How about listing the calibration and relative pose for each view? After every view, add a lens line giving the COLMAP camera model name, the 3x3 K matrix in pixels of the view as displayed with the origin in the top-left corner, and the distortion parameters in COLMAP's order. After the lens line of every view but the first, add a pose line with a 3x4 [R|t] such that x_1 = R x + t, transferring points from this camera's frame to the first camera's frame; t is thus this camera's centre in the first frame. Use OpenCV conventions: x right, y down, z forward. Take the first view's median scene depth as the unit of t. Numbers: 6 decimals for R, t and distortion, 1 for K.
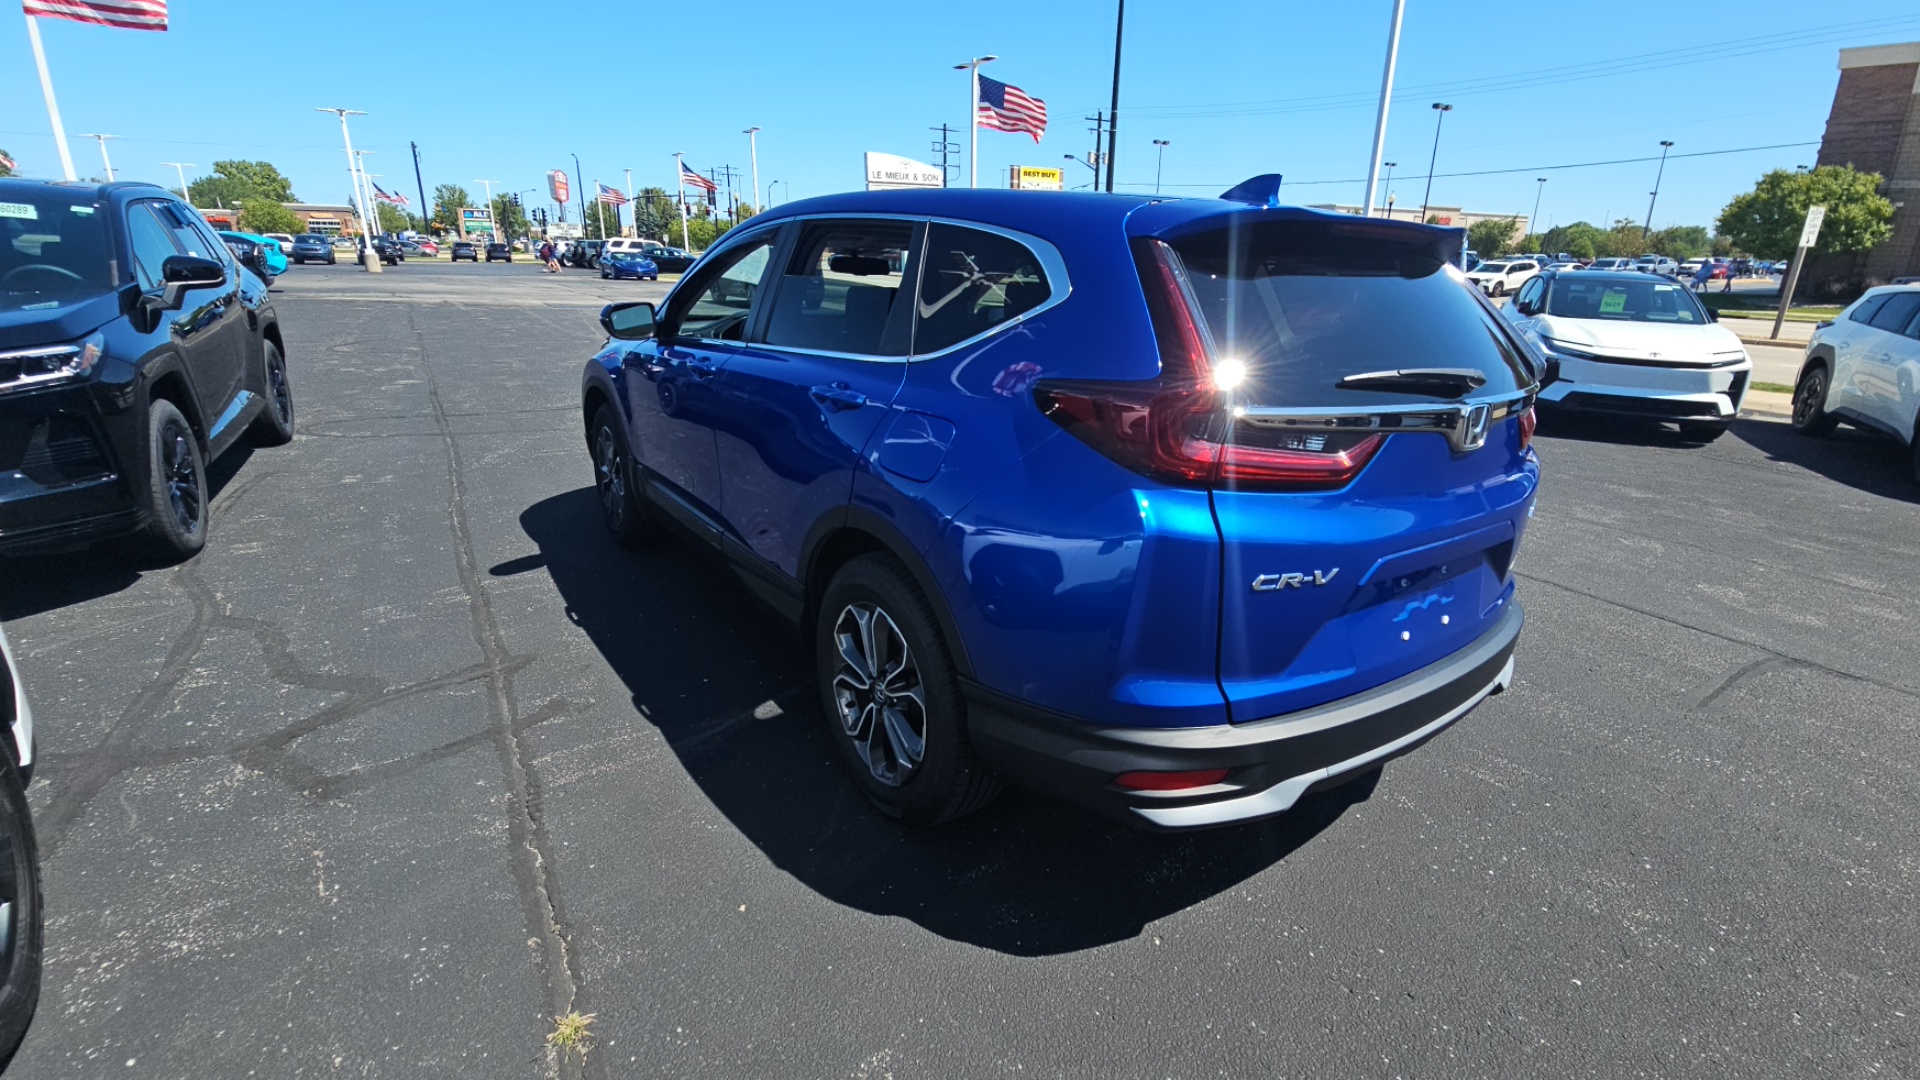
lens RADIAL K [[860.2, 0, 978.7], [0, 860.2, 555.2], [0, 0, 1]] dist [0.010524, -0.007081]
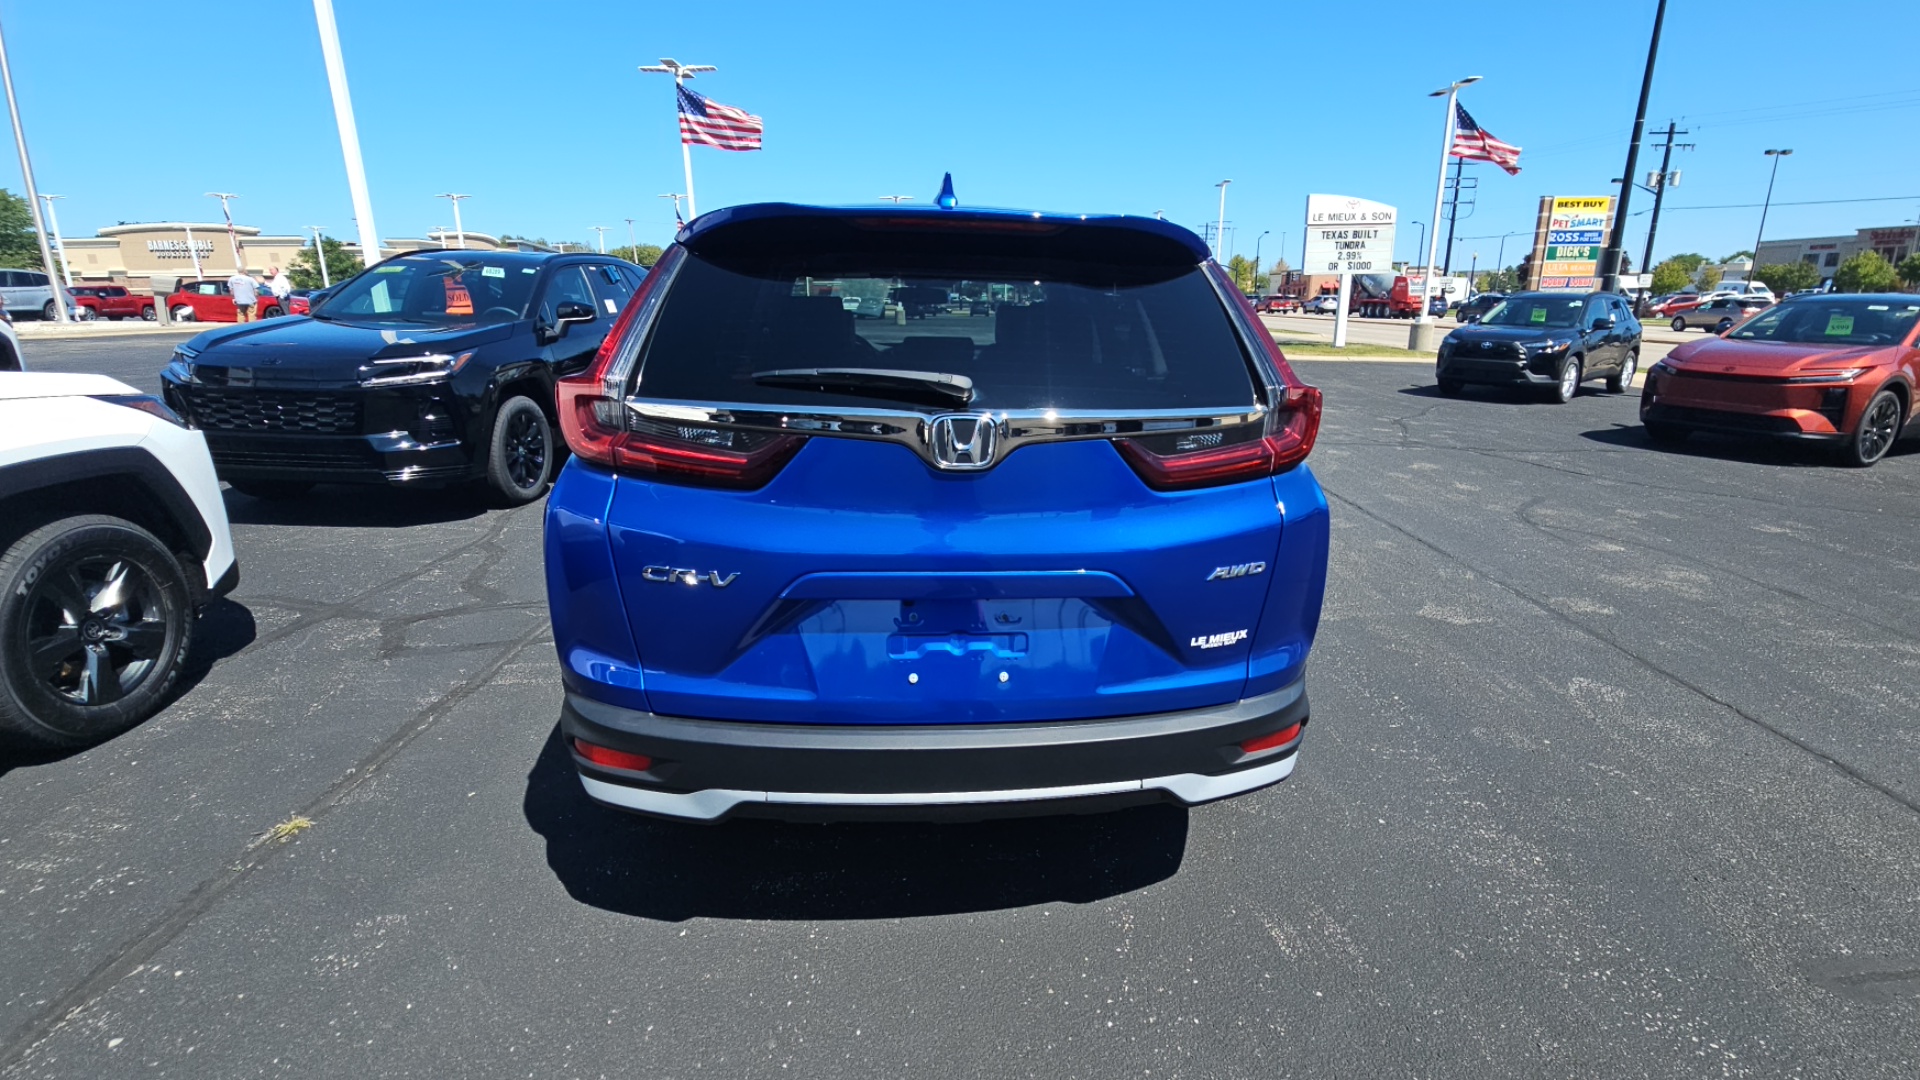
lens RADIAL K [[860.2, 0, 974.0], [0, 860.2, 552.9], [0, 0, 1]] dist [0.010524, -0.007081]
pose [[0.856797, 0.126425, -0.499916, 0.224566], [-0.154367, 0.987904, -0.014734, -0.006497], [0.492006, 0.089794, 0.865949, 0.061471]]
